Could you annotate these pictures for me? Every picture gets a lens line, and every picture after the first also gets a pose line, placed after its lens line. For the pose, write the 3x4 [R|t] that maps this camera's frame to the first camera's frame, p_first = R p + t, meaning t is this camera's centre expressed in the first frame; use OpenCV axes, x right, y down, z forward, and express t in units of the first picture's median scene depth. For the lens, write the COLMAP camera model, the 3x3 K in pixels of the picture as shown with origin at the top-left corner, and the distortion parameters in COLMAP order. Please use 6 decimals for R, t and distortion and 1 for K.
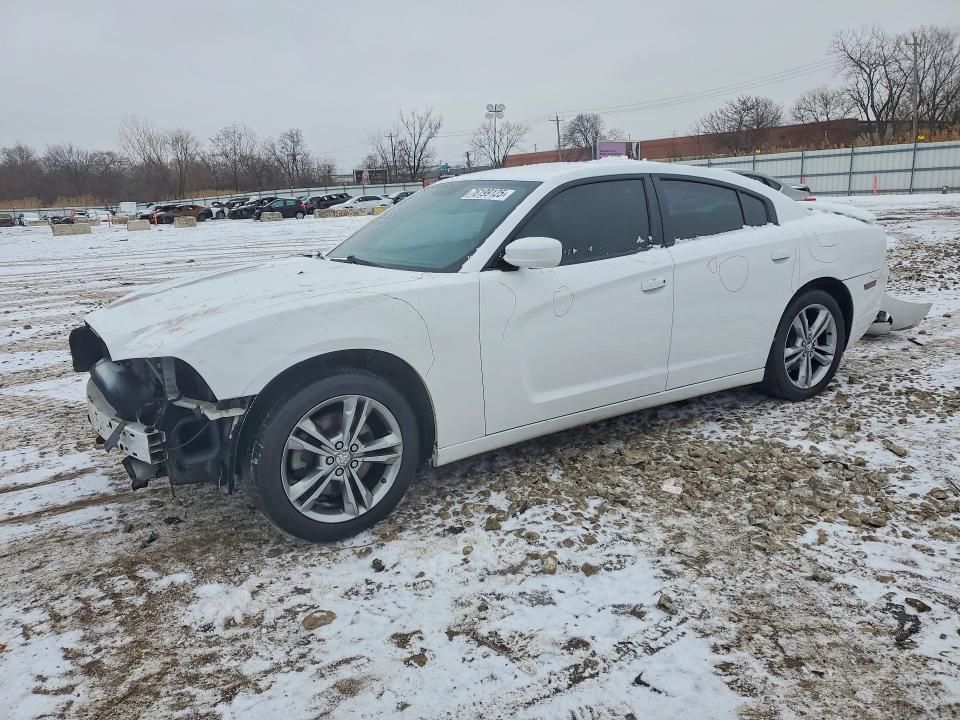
lens RADIAL K [[733.2, 0, 474.8], [0, 733.2, 357.9], [0, 0, 1]] dist [-0.005249, 0.050581]
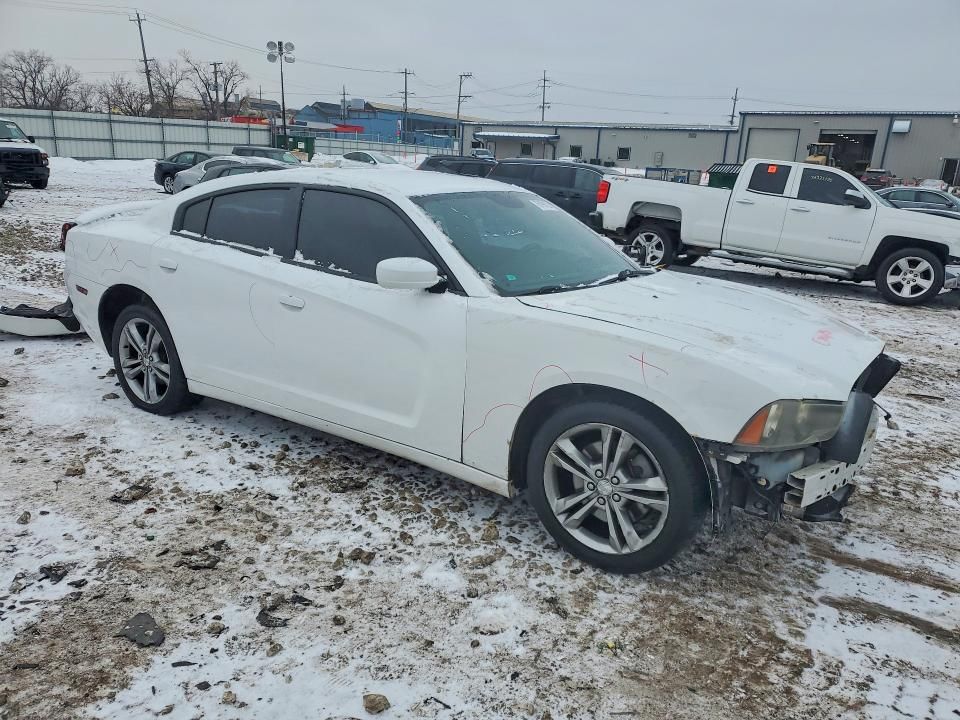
lens RADIAL K [[733.2, 0, 474.8], [0, 733.2, 357.9], [0, 0, 1]] dist [-0.005249, 0.050581]
pose [[-0.368932, -0.257084, 0.893195, -1.217321], [0.146830, 0.932799, 0.329131, -0.457831], [-0.917785, 0.252575, -0.306392, 1.833062]]
